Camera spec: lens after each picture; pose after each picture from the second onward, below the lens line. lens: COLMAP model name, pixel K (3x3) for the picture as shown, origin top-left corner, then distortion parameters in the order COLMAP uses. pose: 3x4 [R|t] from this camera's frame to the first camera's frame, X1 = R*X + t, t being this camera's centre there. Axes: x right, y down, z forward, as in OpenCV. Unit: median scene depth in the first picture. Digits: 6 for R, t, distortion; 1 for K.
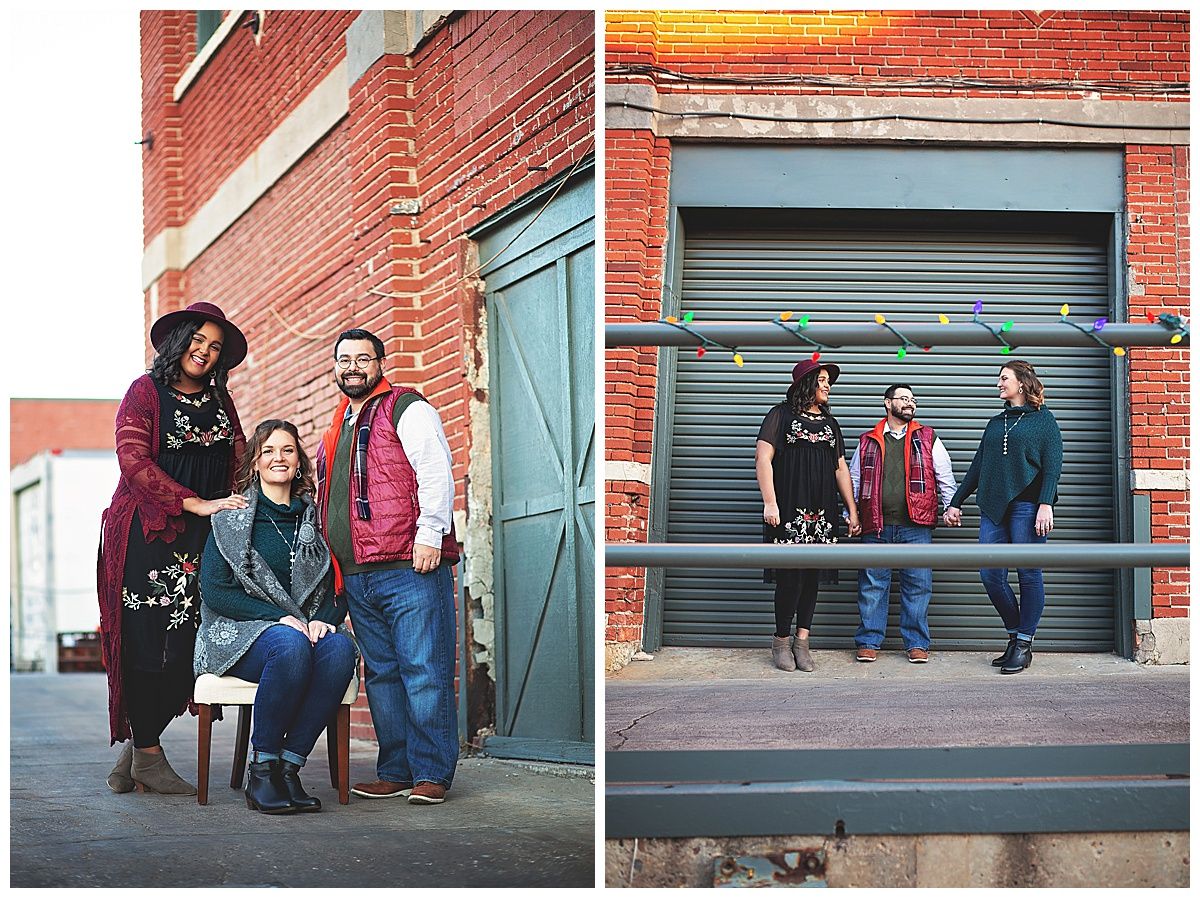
lens RADIAL K [[2850.6, 0, 600.0], [0, 2850.6, 449.0], [0, 0, 1]] dist [-0.316978, 0.901225]
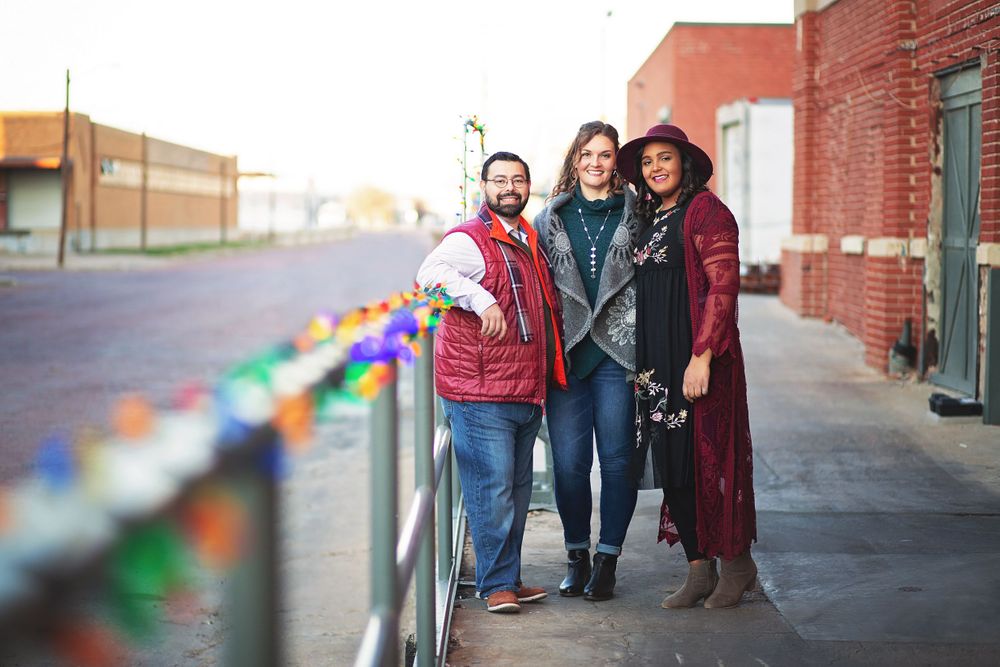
lens RADIAL K [[2600.0, 0, 500.0], [0, 2600.0, 333.5], [0, 0, 1]] dist [-0.055581, -0.243358]
pose [[0.956592, 0.036794, -0.289099, 0.158216], [-0.006676, 0.994504, 0.104482, -0.082036], [0.291355, -0.098016, 0.951580, -0.551316]]
